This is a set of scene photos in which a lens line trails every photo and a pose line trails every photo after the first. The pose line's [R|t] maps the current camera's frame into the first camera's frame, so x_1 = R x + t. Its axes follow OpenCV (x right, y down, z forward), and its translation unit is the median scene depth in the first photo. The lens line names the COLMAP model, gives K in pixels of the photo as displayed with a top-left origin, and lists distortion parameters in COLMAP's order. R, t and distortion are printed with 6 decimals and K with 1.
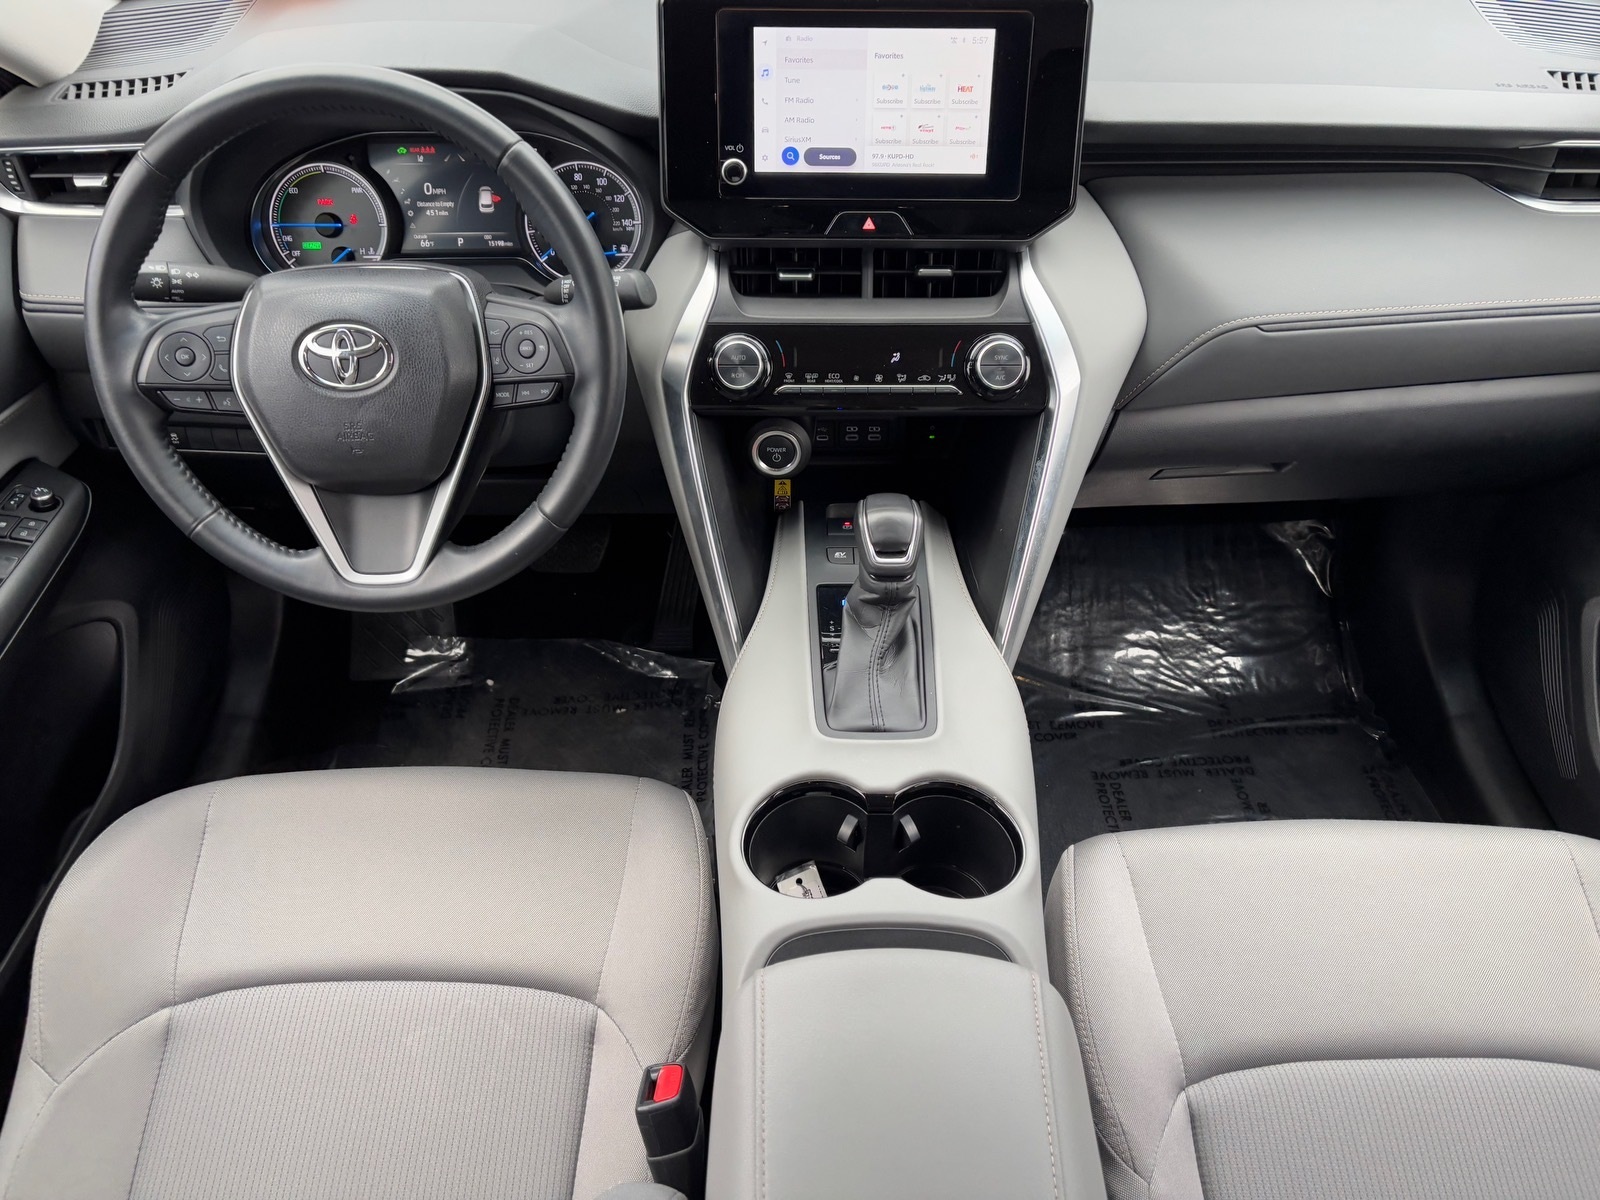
lens RADIAL K [[1215.9, 0, 799.1], [0, 1215.9, 613.7], [0, 0, 1]] dist [0.034253, -0.046897]
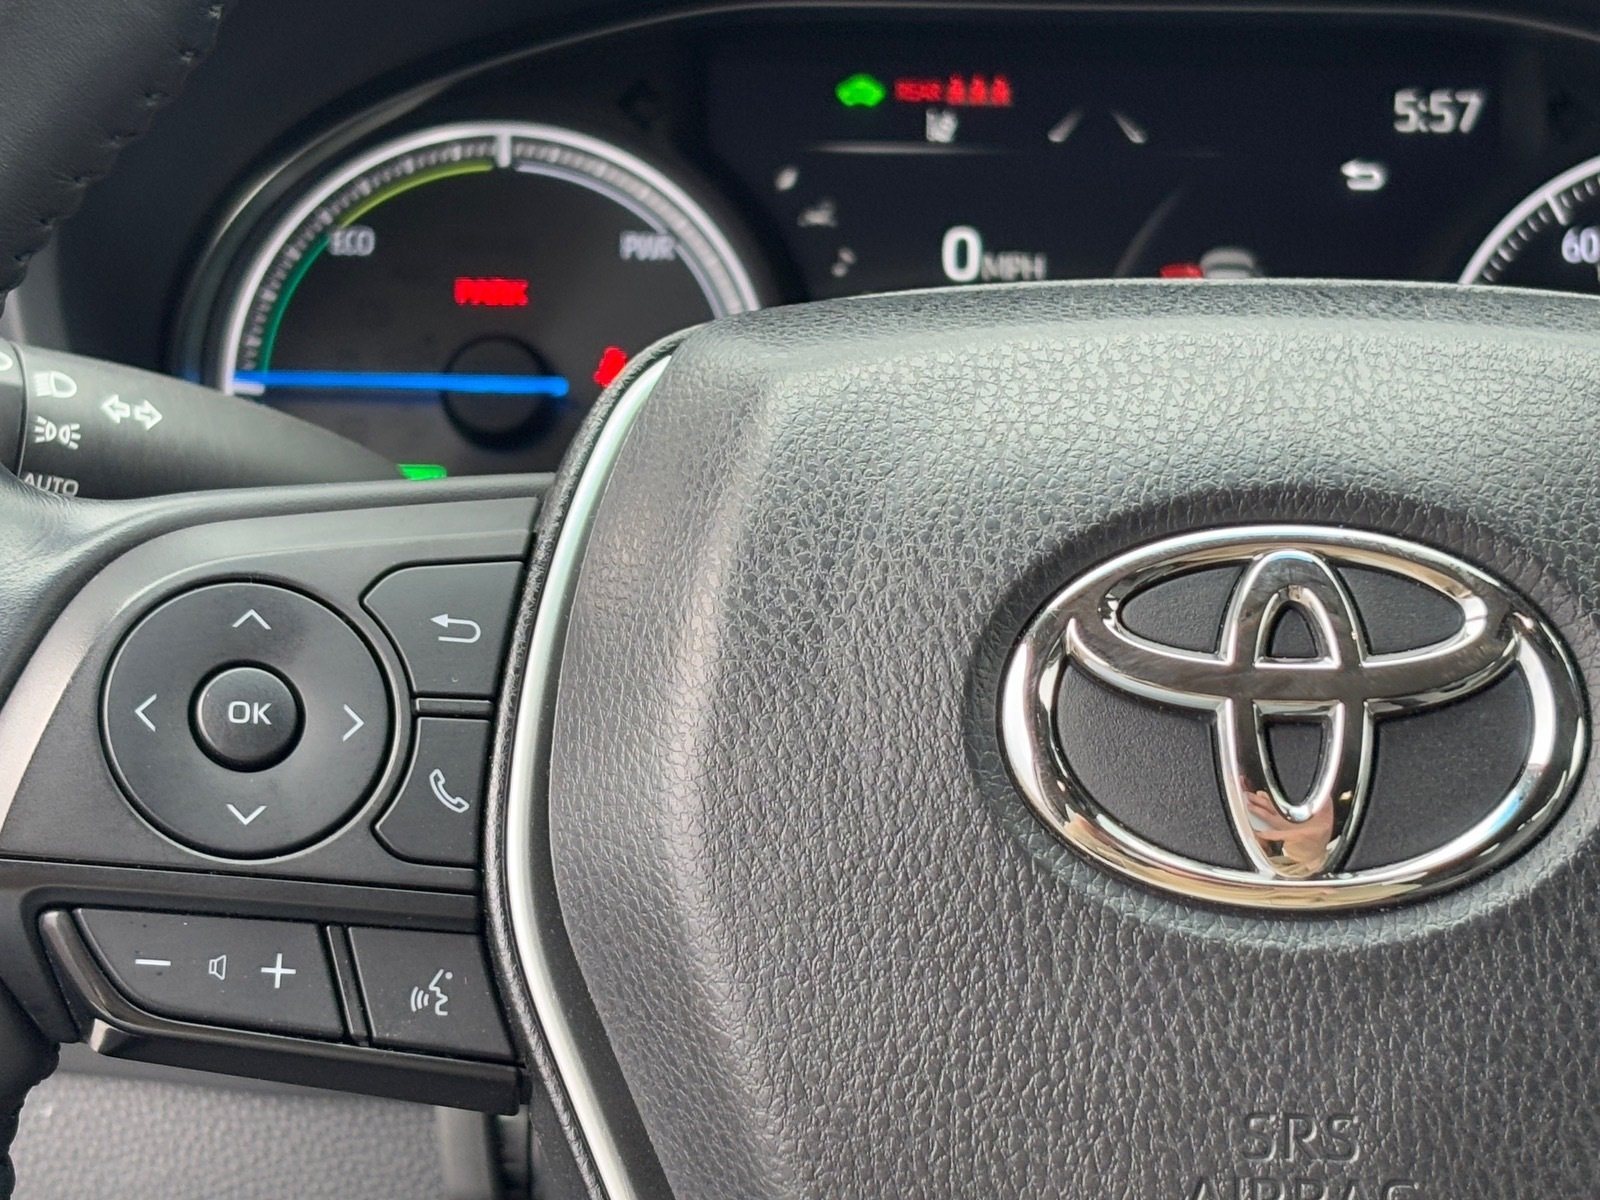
lens RADIAL K [[3870.5, 0, 744.6], [0, 3870.5, 643.7], [0, 0, 1]] dist [0.137286, 0.000000]
pose [[0.999670, 0.025606, 0.002004, -0.381201], [-0.022563, 0.912791, -0.407802, -0.004796], [-0.012272, 0.407623, 0.913068, 0.447802]]
